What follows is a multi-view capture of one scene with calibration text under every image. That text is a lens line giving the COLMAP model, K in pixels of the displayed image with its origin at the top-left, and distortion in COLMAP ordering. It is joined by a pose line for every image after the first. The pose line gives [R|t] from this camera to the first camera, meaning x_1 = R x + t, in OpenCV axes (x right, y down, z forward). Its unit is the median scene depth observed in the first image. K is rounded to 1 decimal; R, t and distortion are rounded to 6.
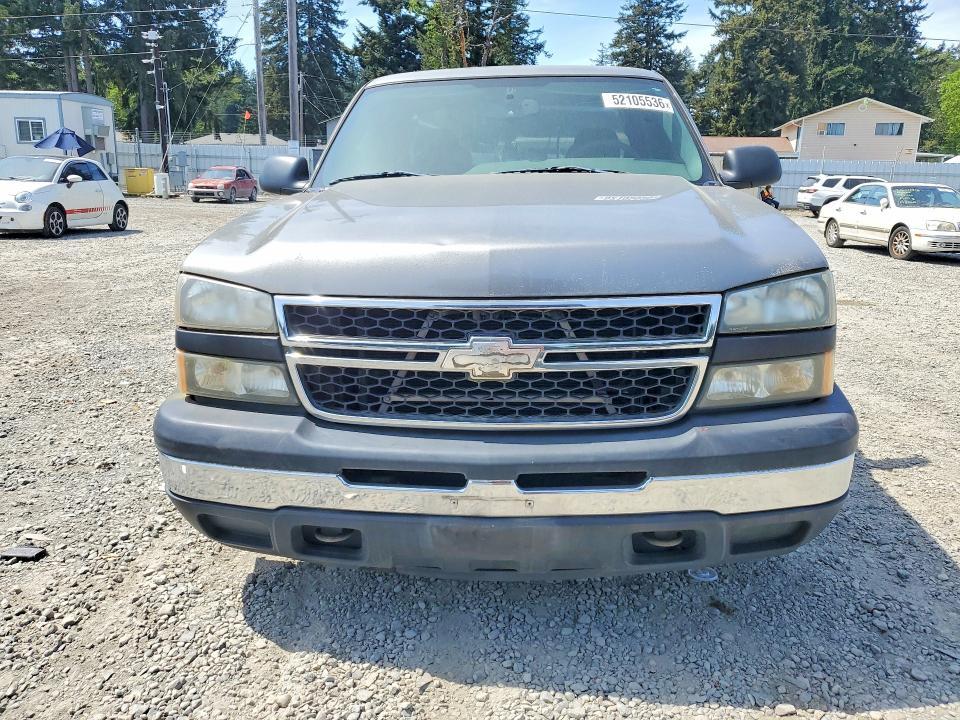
lens RADIAL K [[745.1, 0, 480.0], [0, 745.1, 360.0], [0, 0, 1]] dist [0.005003, 0.006697]
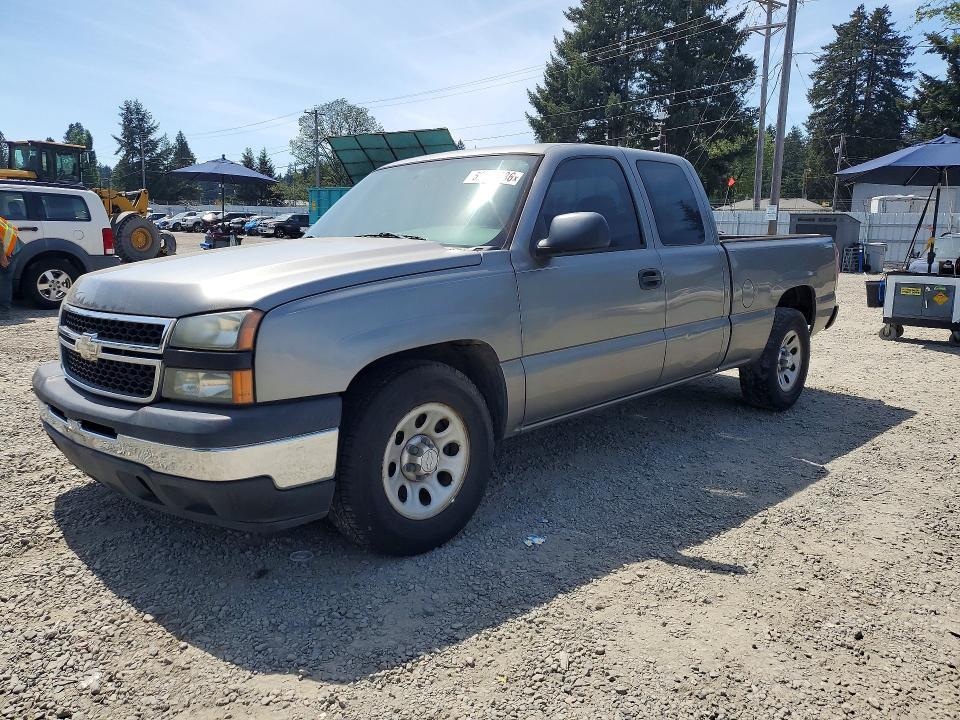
lens RADIAL K [[745.1, 0, 480.0], [0, 745.1, 360.0], [0, 0, 1]] dist [0.005003, 0.006697]
pose [[0.763532, 0.105763, -0.637051, 0.406609], [-0.157617, 0.987183, -0.025018, -0.015828], [0.626240, 0.119512, 0.770416, 0.063285]]
